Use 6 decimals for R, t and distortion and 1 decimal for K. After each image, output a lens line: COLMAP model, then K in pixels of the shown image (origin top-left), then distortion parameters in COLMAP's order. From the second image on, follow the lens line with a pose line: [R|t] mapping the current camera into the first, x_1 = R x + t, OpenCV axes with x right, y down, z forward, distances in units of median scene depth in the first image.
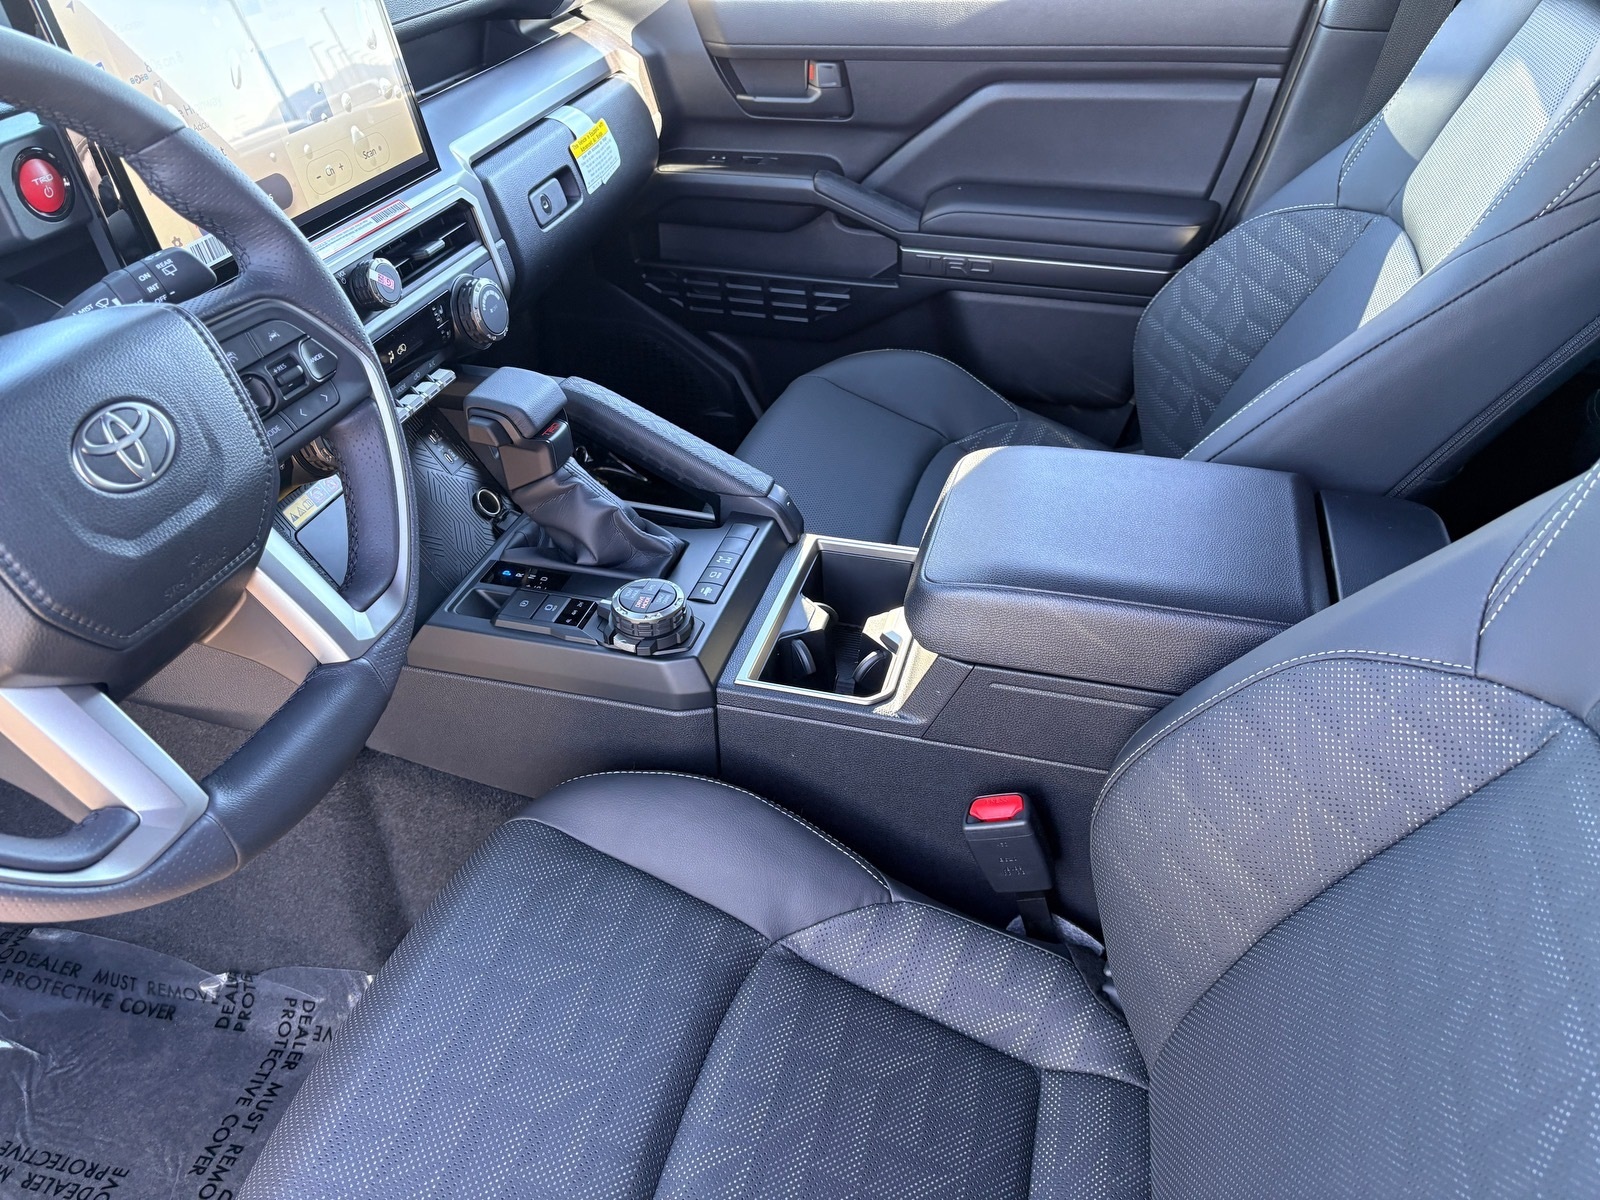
lens RADIAL K [[1216.4, 0, 805.1], [0, 1216.4, 605.6], [0, 0, 1]] dist [0.022522, -0.034428]
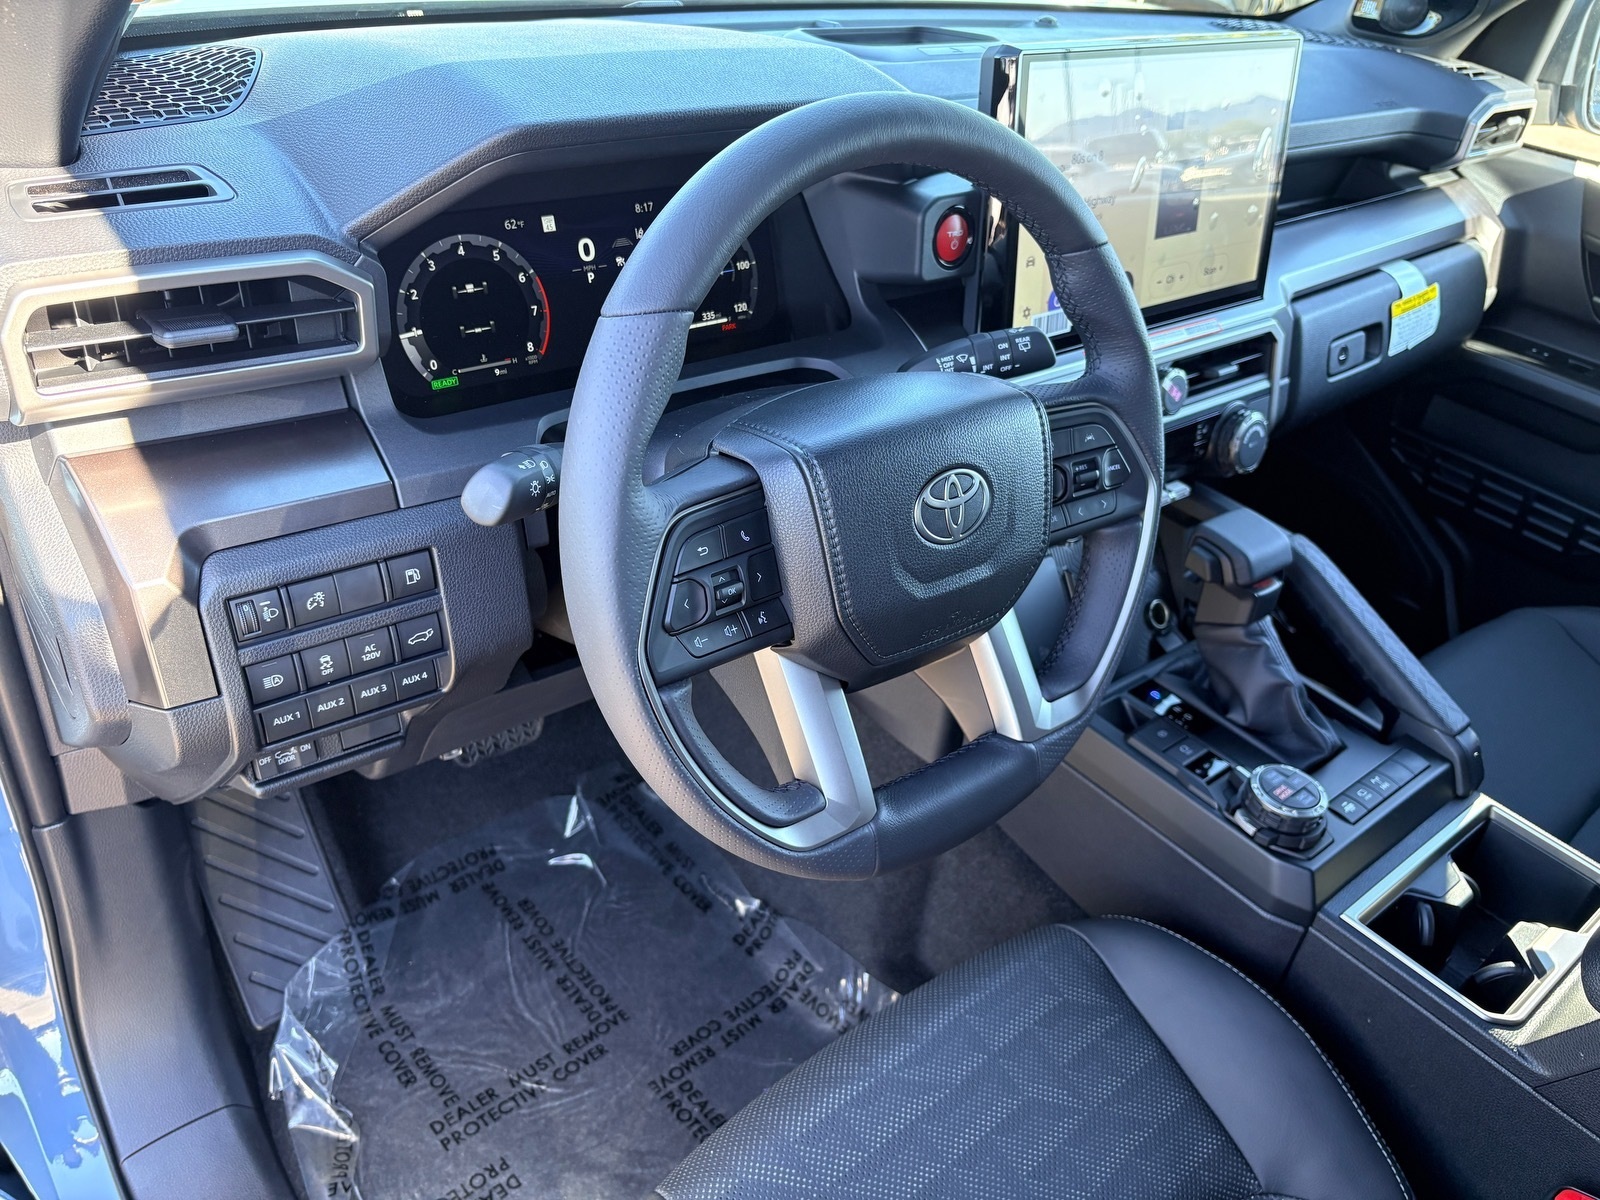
lens RADIAL K [[1216.4, 0, 790.7], [0, 1216.4, 607.7], [0, 0, 1]] dist [0.022522, -0.034428]
pose [[0.806491, 0.404555, -0.431170, -0.083423], [-0.420674, 0.905068, 0.062342, -0.027952], [0.415459, 0.131103, 0.900115, -0.036569]]
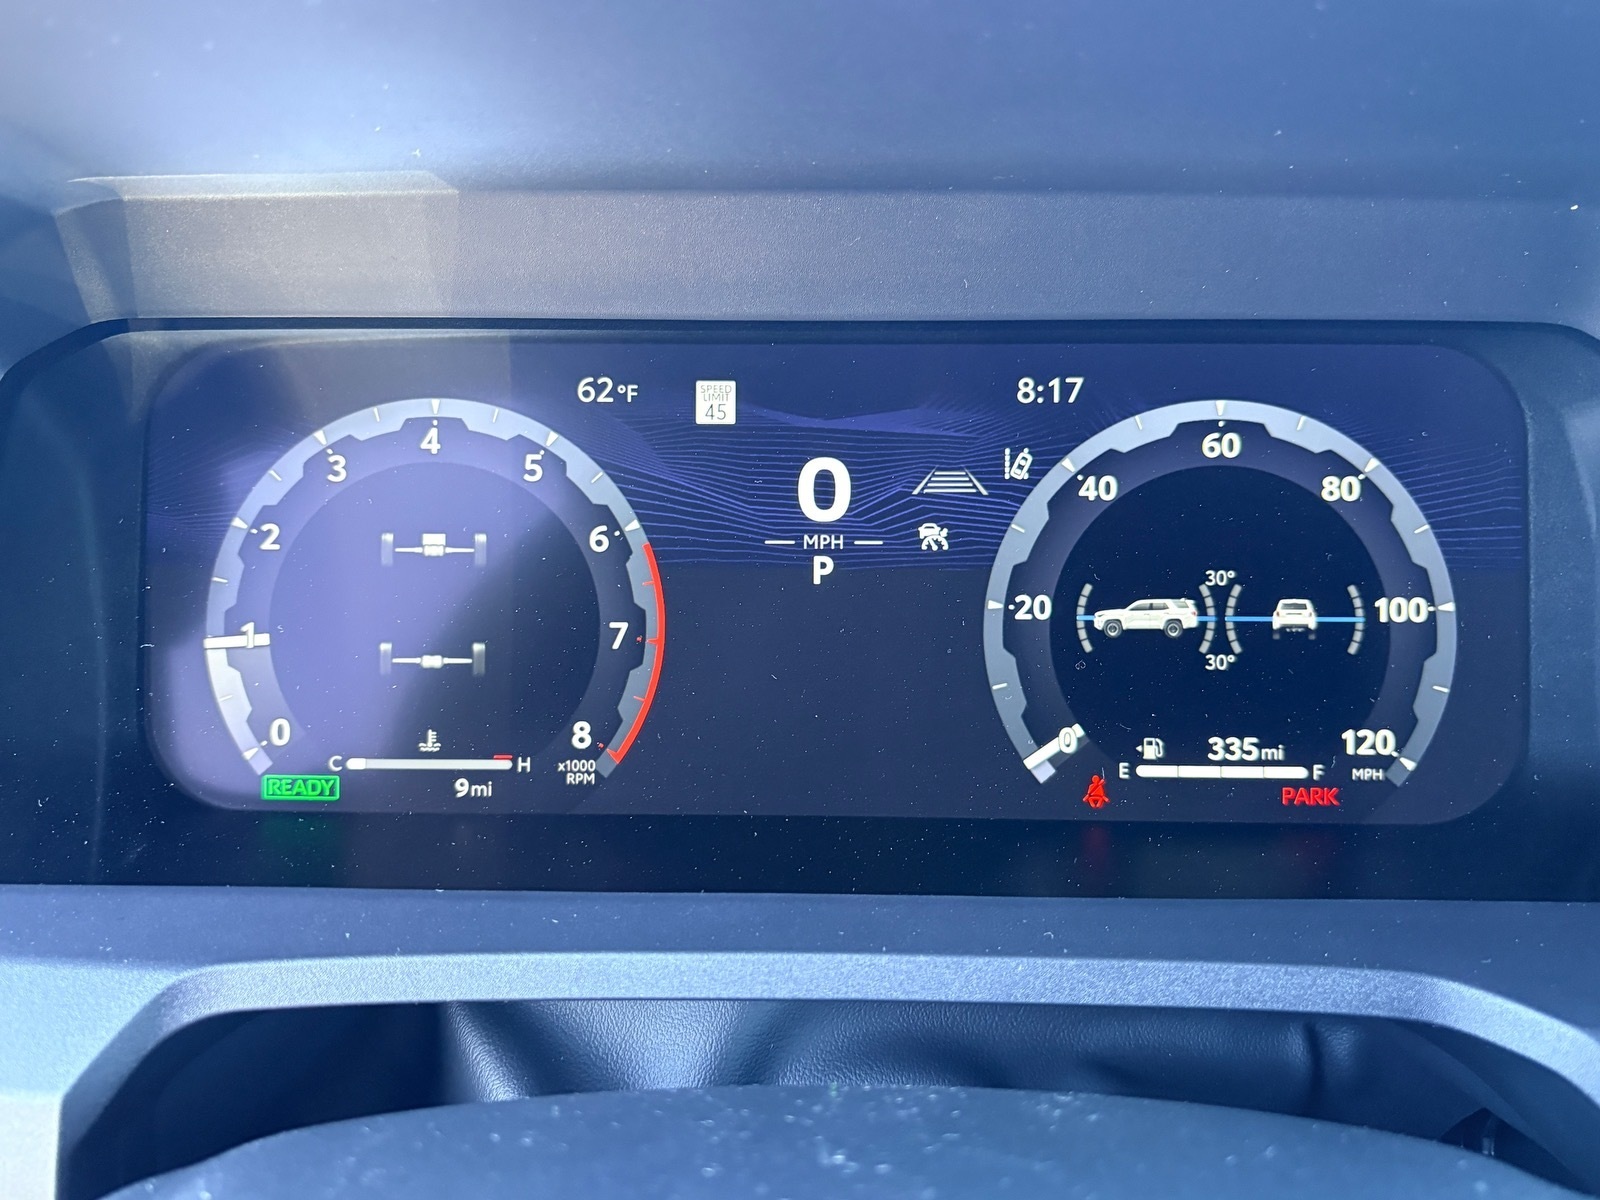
lens RADIAL K [[1378.5, 0, 798.4], [0, 1378.5, 605.0], [0, 0, 1]] dist [0.017340, -0.011145]
pose [[0.236890, 0.330009, -0.913771, -0.350371], [-0.553727, 0.818686, 0.152118, -0.156933], [0.798292, 0.469944, 0.376673, 0.493955]]
